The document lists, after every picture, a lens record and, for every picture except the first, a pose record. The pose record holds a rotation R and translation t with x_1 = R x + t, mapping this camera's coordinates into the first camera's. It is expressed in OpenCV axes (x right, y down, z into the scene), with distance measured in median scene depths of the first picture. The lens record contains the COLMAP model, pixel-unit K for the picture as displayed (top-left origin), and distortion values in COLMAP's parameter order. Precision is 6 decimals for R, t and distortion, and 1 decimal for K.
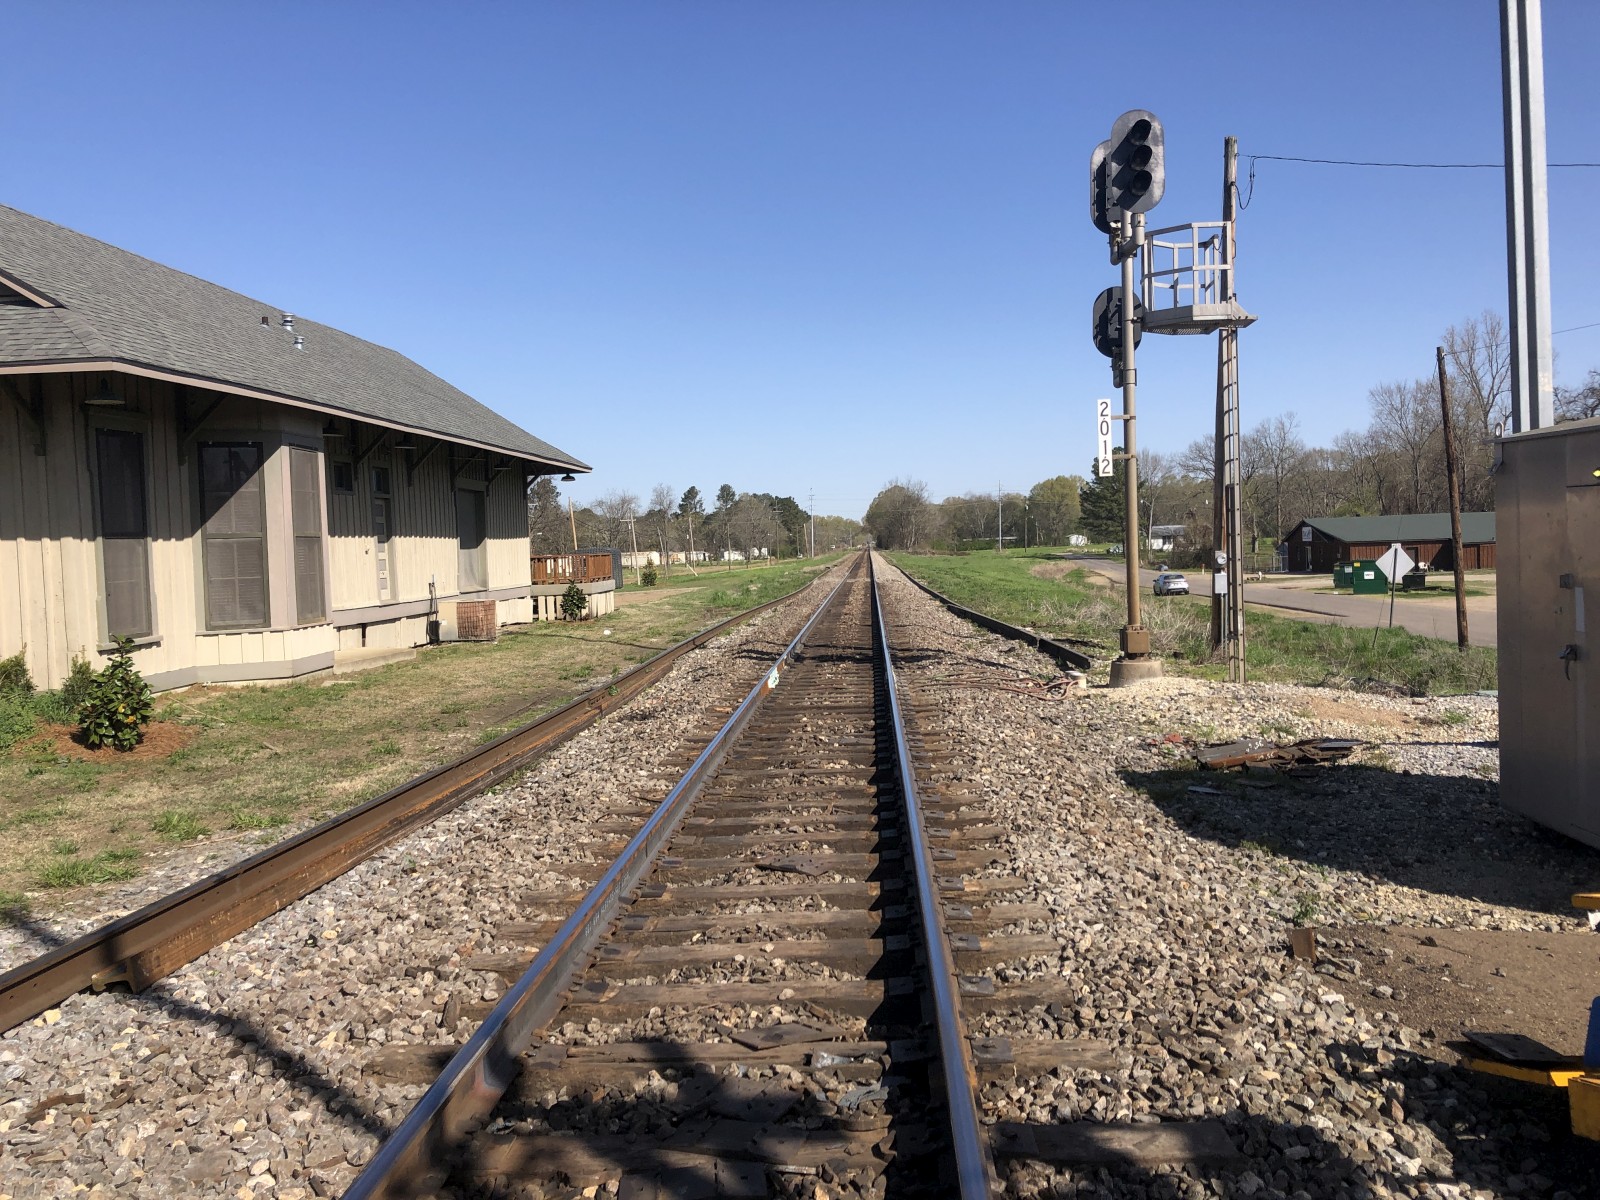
lens RADIAL K [[1303.5, 0, 797.0], [0, 1303.5, 603.1], [0, 0, 1]] dist [0.014092, -0.000039]
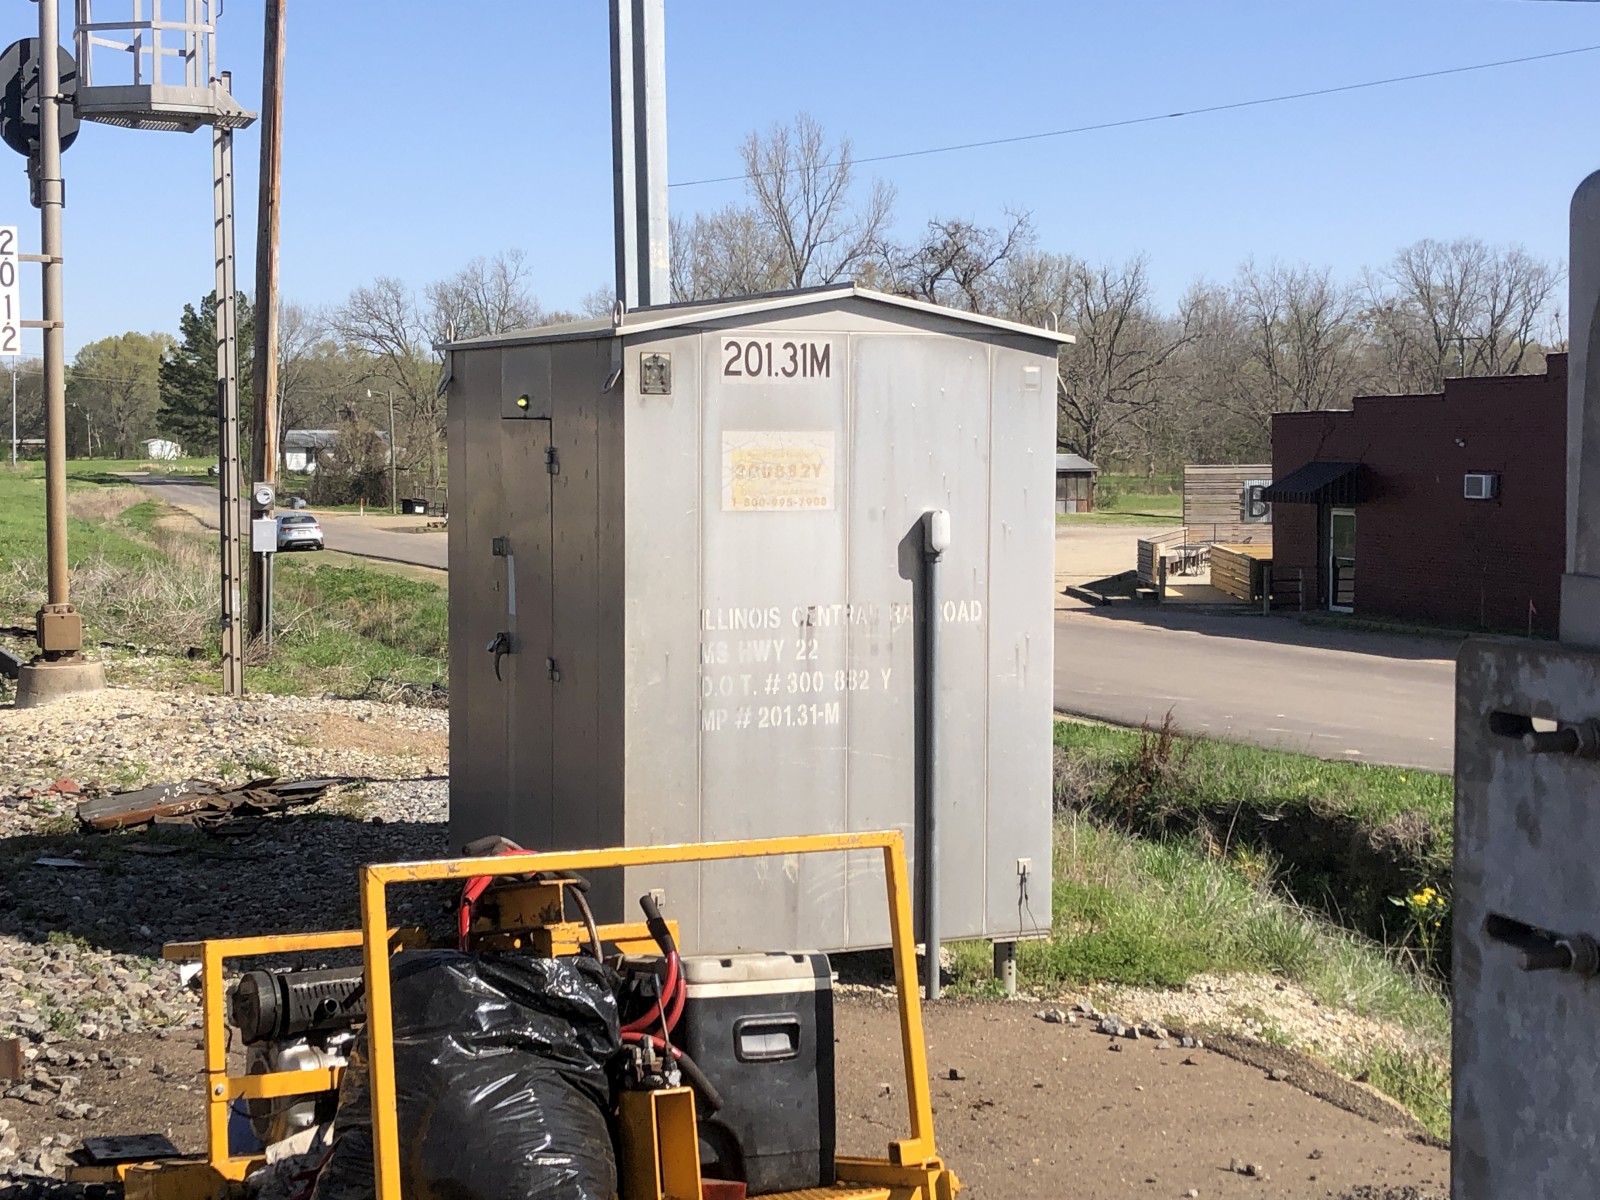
lens RADIAL K [[2286.1, 0, 802.7], [0, 2286.1, 592.2], [0, 0, 1]] dist [0.050463, 0.000000]
pose [[0.885099, 0.001884, 0.465400, 0.066342], [-0.007861, 0.999910, 0.010903, -0.002983], [-0.465337, -0.013309, 0.885033, -0.102044]]
